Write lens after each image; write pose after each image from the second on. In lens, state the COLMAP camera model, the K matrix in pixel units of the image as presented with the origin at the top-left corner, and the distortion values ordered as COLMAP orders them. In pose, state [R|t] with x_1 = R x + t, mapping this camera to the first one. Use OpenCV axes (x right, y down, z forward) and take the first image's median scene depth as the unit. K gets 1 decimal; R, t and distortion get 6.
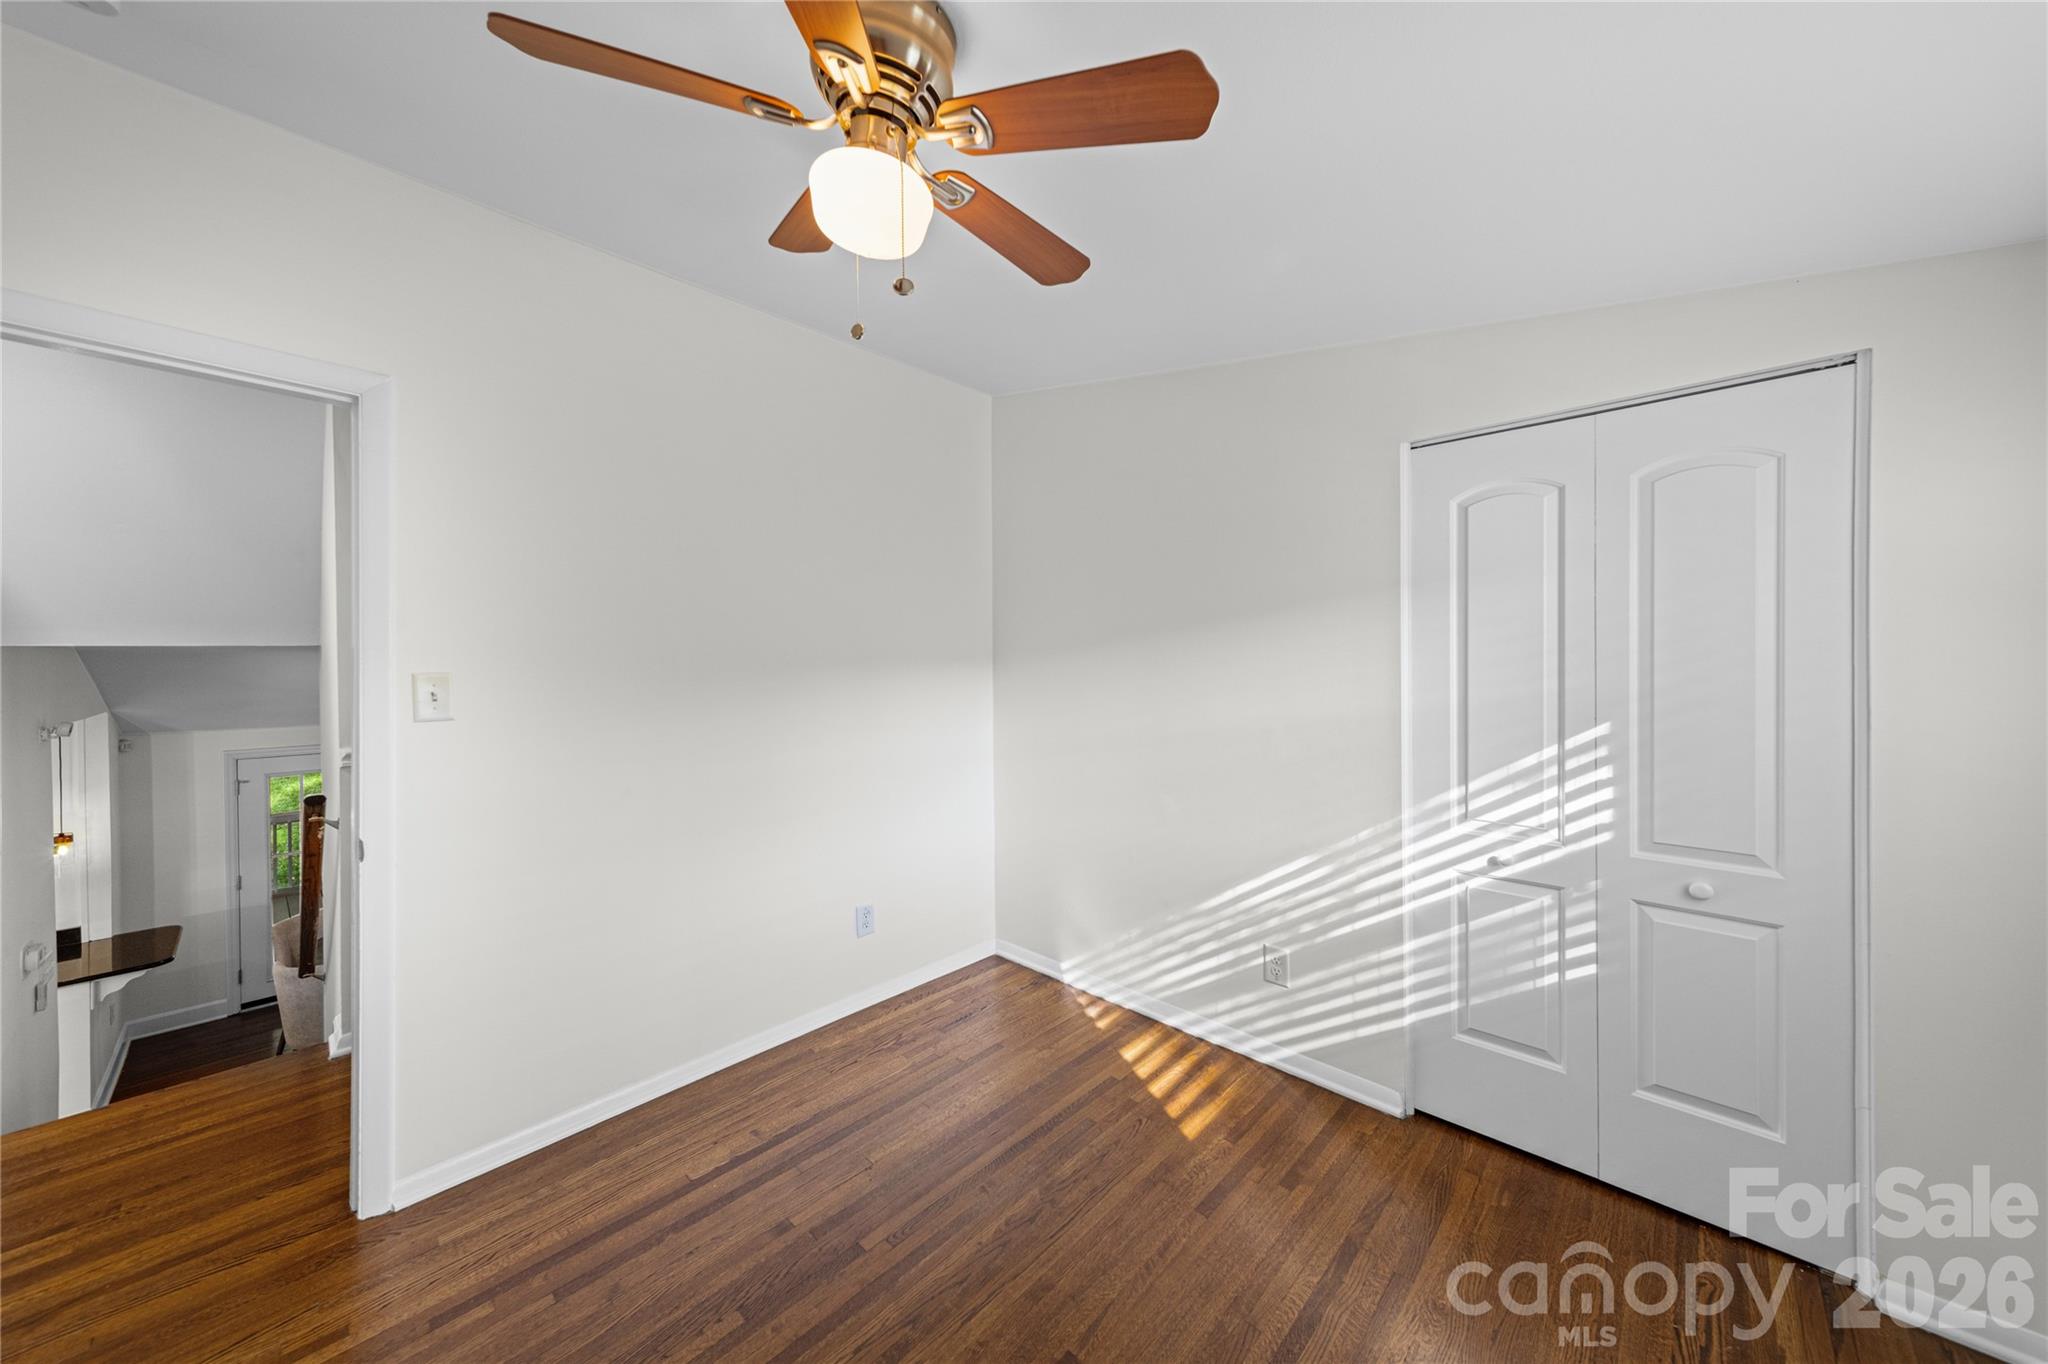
lens RADIAL K [[713.5, 0, 1028.6], [0, 713.5, 669.3], [0, 0, 1]] dist [0.008739, 0.000179]
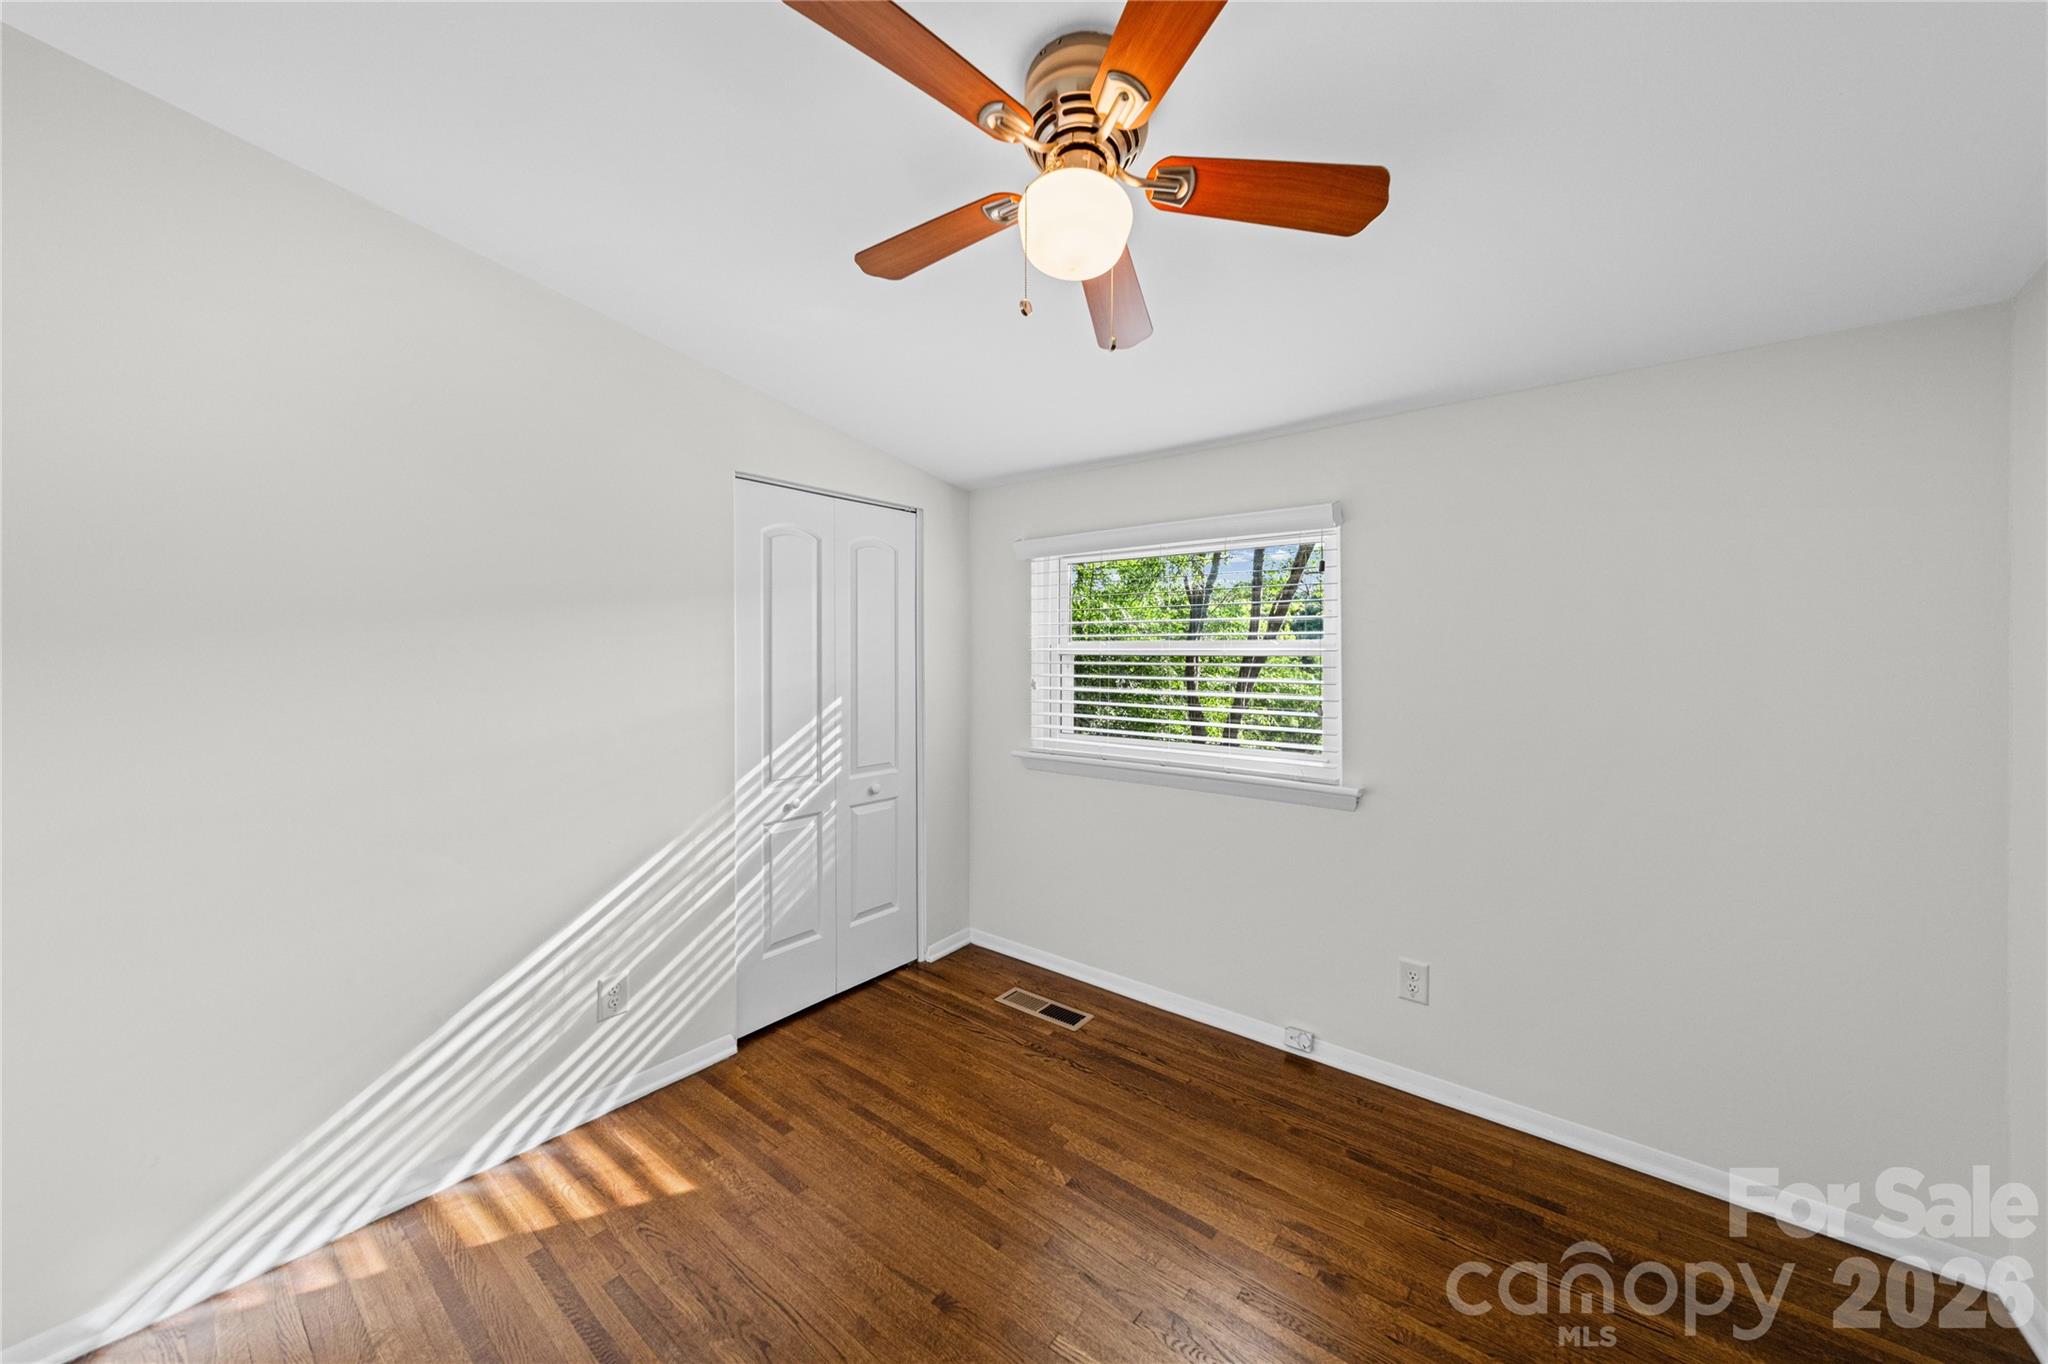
lens RADIAL K [[713.5, 0, 1028.2], [0, 713.5, 665.4], [0, 0, 1]] dist [0.008739, 0.000179]
pose [[-0.081060, 0.000237, 0.996709, -0.735371], [0.019747, 0.999804, 0.001368, 0.010669], [-0.996514, 0.019793, -0.081049, 0.676067]]
